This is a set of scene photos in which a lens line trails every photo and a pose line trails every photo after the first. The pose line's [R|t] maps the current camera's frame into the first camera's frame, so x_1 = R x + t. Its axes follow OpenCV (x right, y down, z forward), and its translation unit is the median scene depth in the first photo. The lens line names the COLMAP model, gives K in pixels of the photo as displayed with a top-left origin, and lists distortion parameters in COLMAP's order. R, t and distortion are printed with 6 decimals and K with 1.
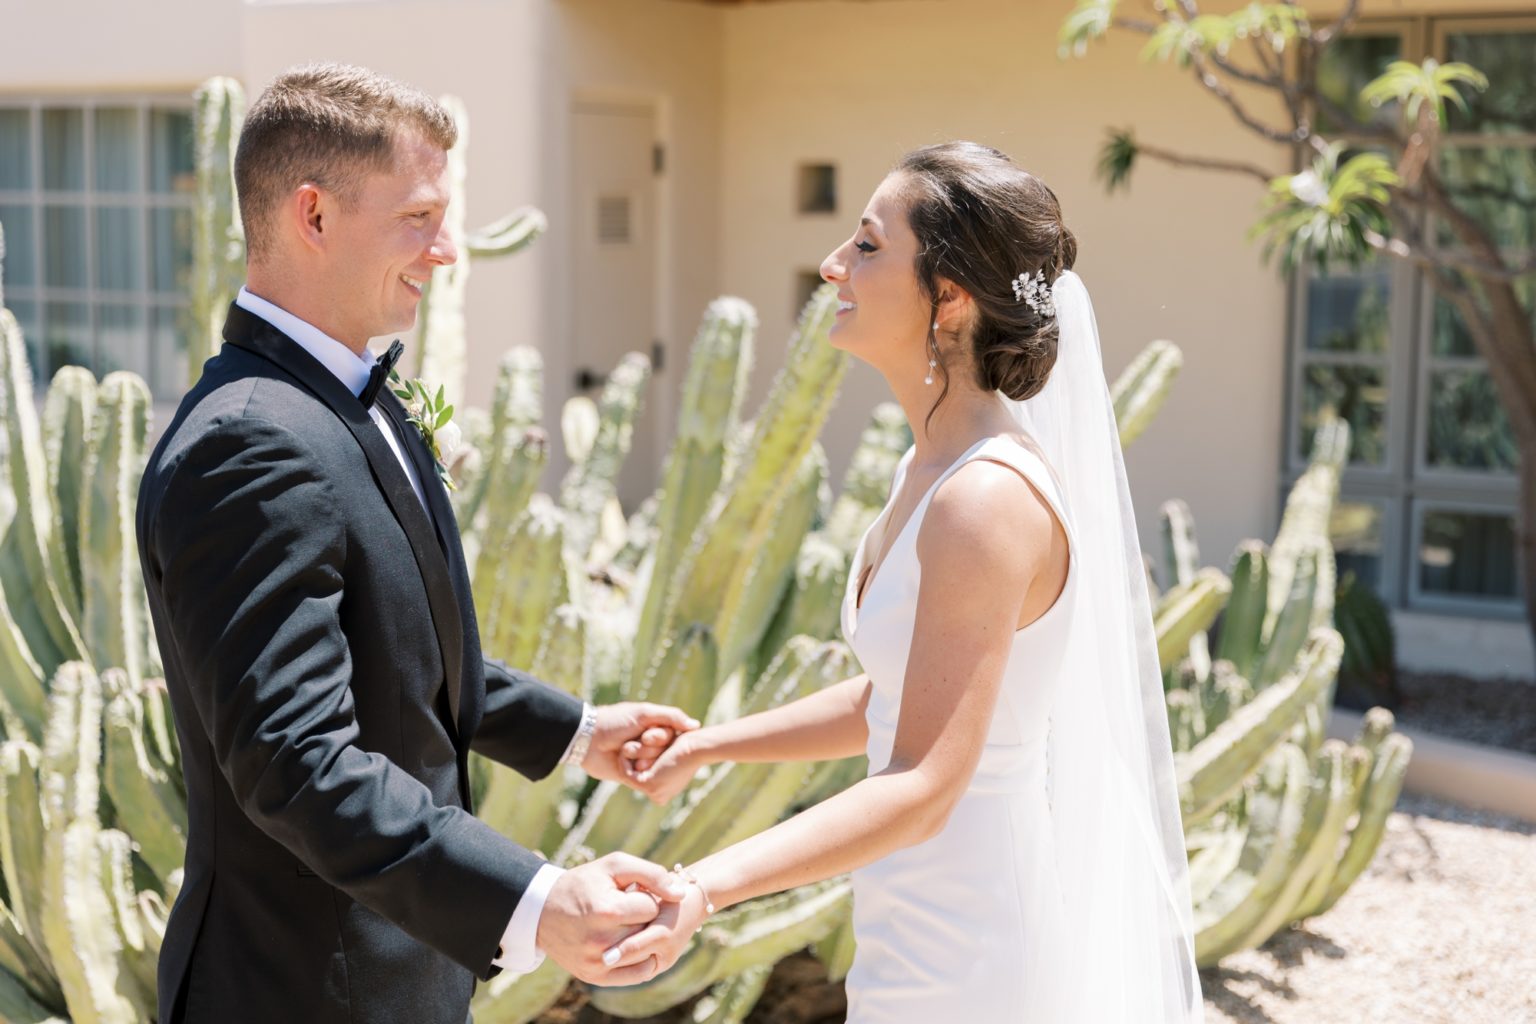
lens RADIAL K [[2425.6, 0, 768.0], [0, 2425.6, 512.0], [0, 0, 1]] dist [0.002229, -0.074322]
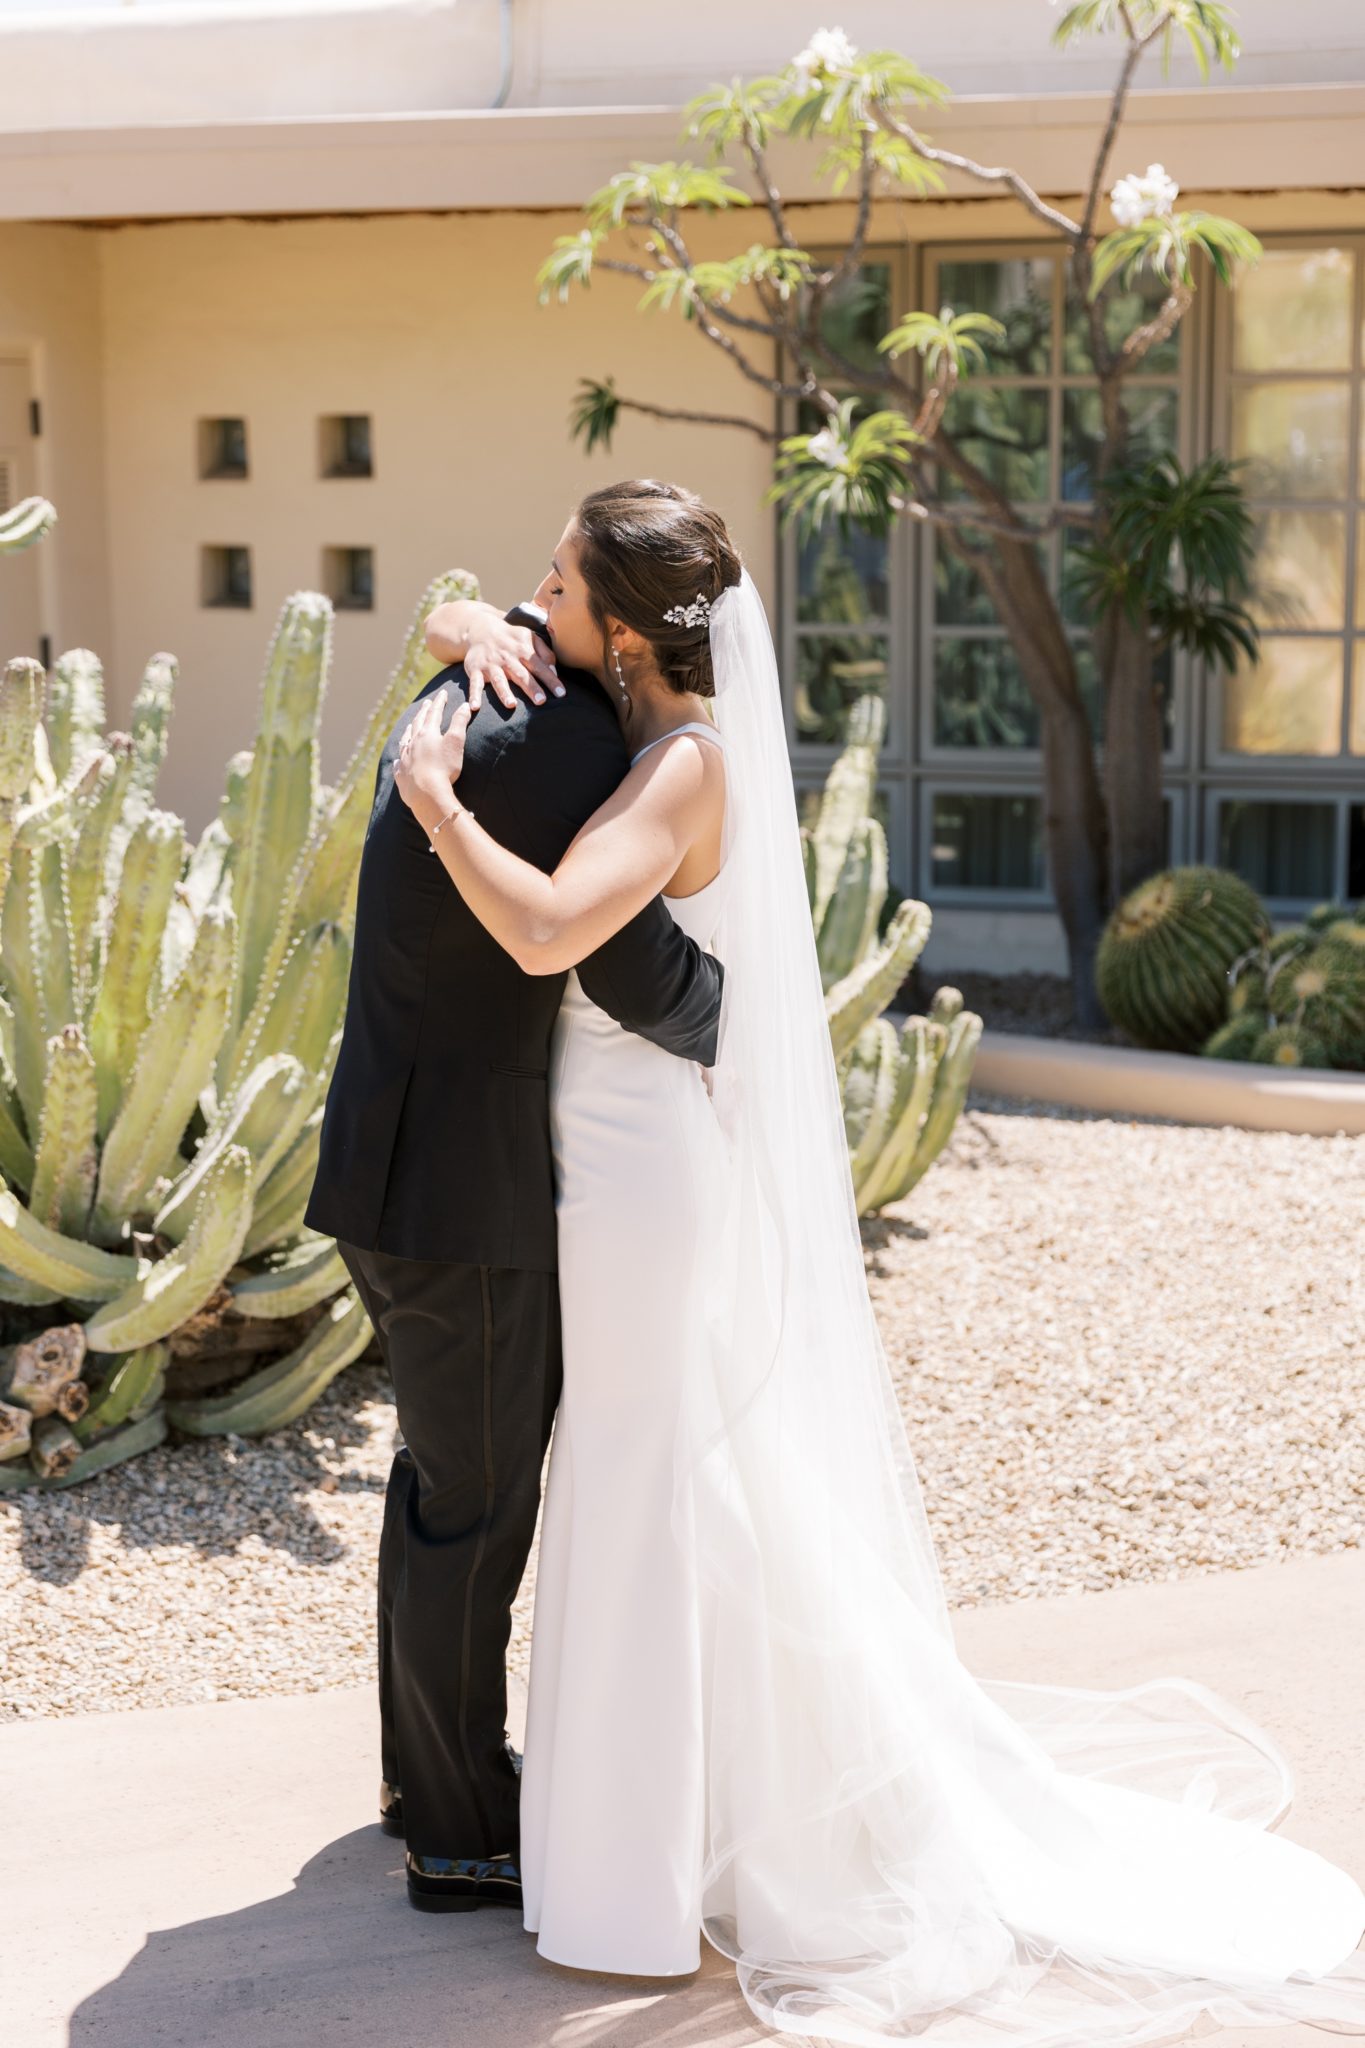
lens RADIAL K [[3234.1, 0, 682.5], [0, 3234.1, 1024.0], [0, 0, 1]] dist [0.002229, -0.074322]
pose [[0.975509, -0.058308, 0.212089, -0.132319], [0.046501, 0.997100, 0.060240, 0.011725], [-0.214987, -0.048902, 0.975392, -0.259471]]
